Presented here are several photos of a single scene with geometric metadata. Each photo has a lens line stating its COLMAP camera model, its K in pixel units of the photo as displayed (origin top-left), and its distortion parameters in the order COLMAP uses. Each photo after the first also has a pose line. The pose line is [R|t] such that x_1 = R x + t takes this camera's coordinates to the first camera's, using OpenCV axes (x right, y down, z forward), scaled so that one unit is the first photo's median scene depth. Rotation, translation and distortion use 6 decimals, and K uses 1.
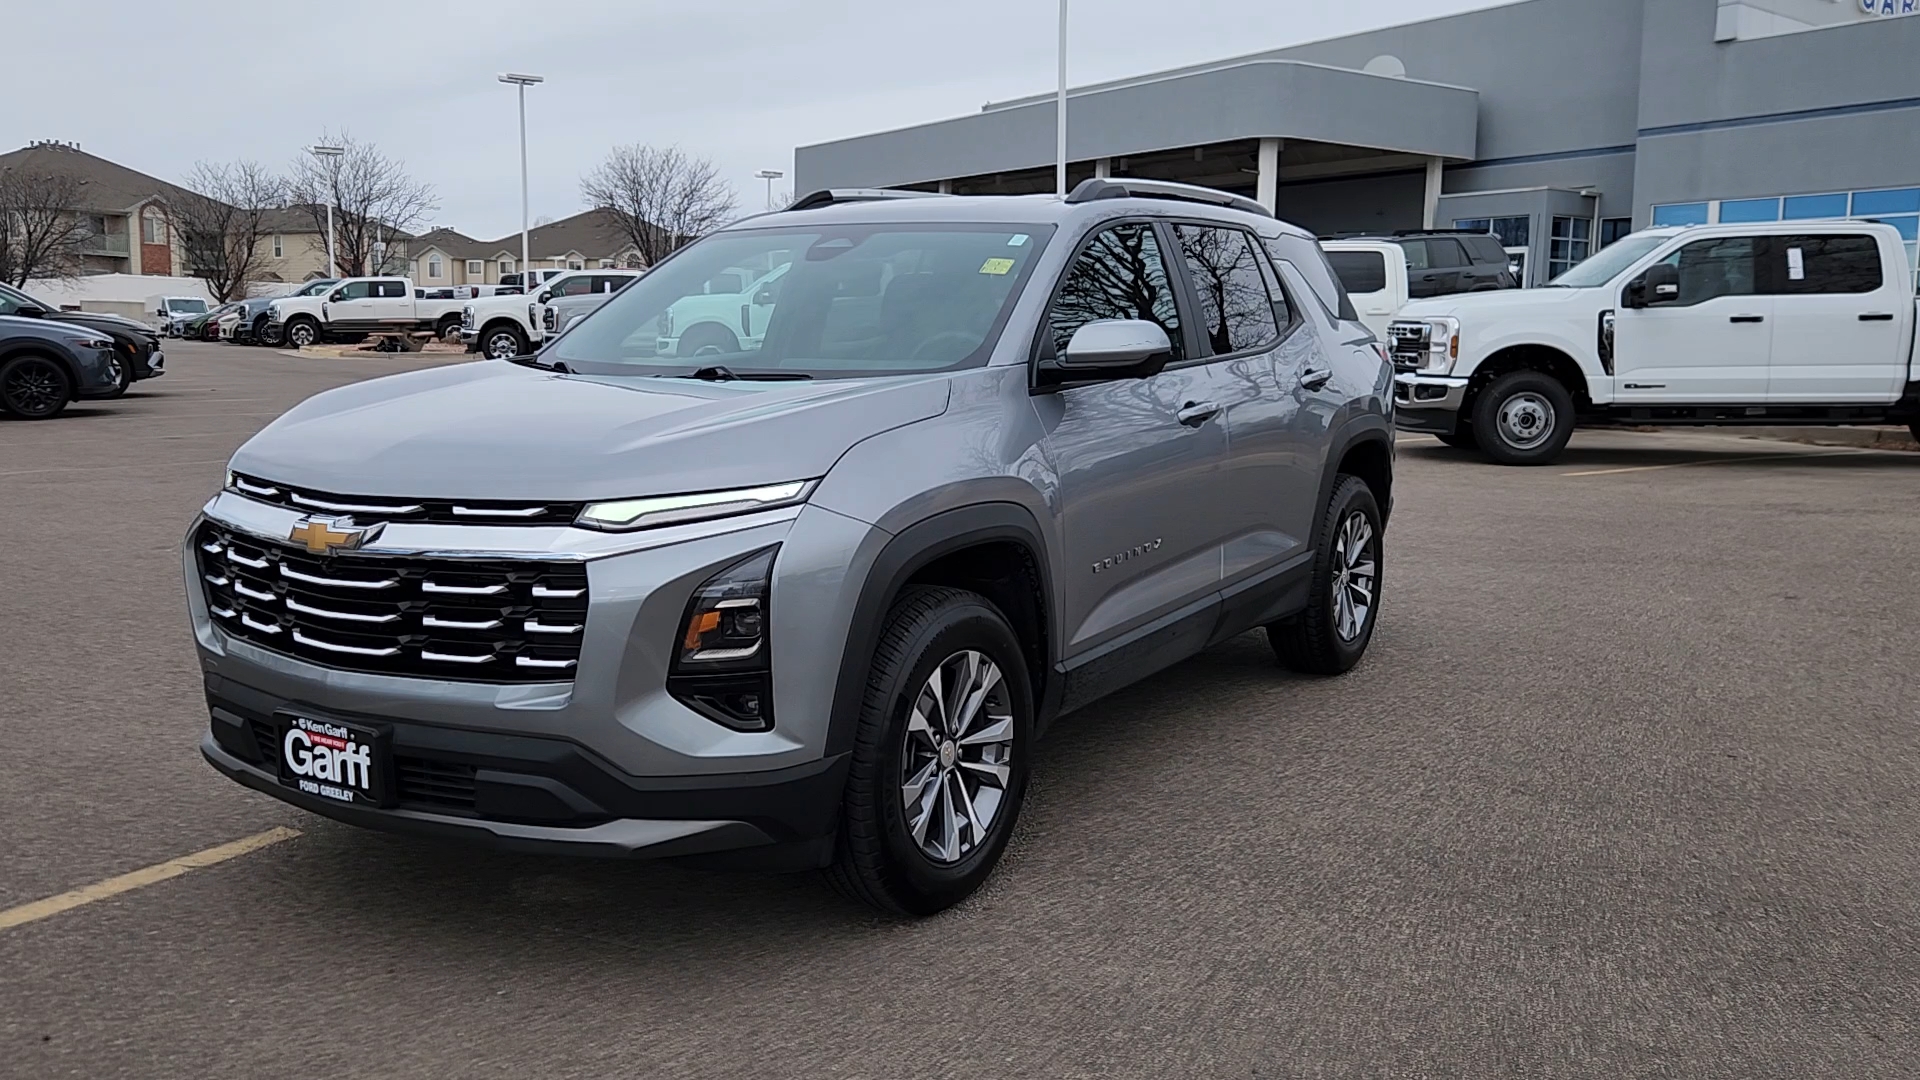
lens RADIAL K [[1609.1, 0, 952.2], [0, 1609.1, 572.9], [0, 0, 1]] dist [0.035354, -0.016260]
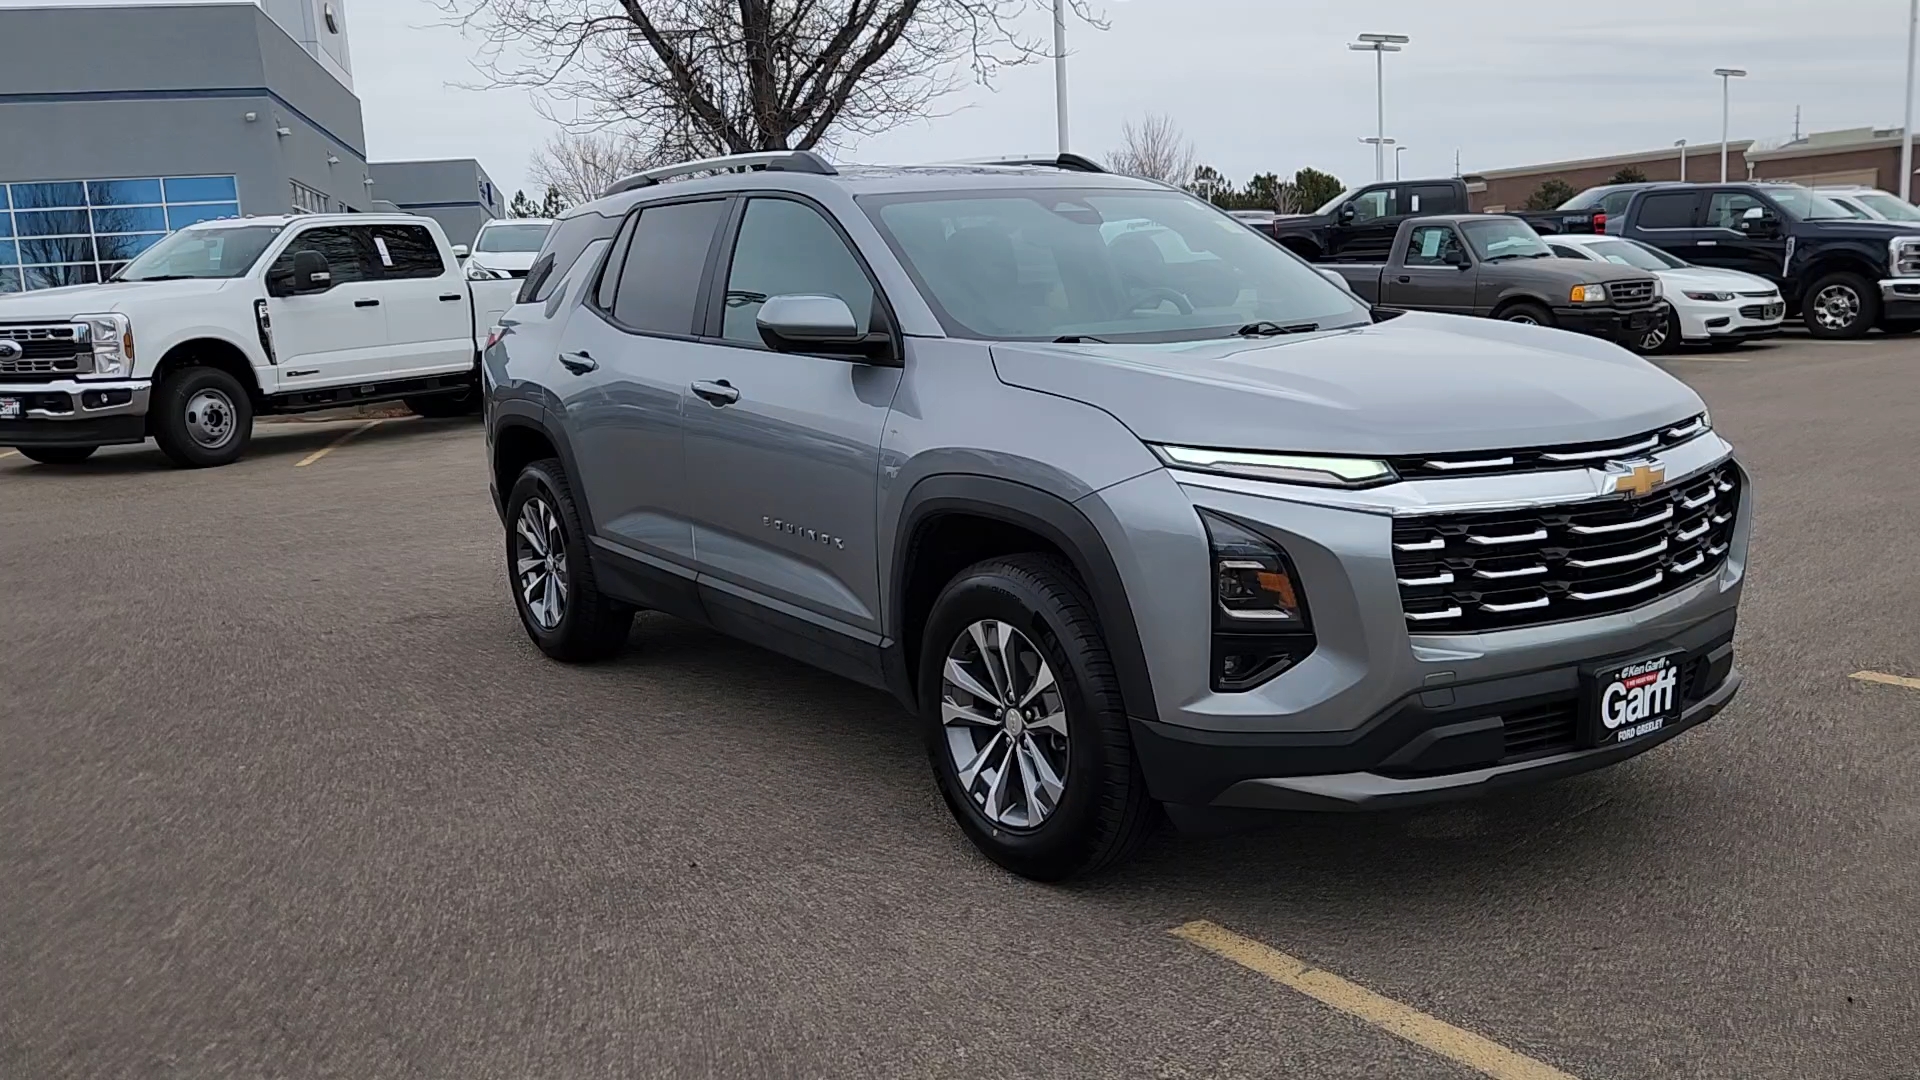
lens RADIAL K [[1609.1, 0, 952.2], [0, 1609.1, 572.9], [0, 0, 1]] dist [0.035354, -0.016260]
pose [[0.386829, -0.190896, 0.902176, -0.353444], [0.191533, 0.973635, 0.123892, -0.041423], [-0.902041, 0.124872, 0.413193, 0.232761]]
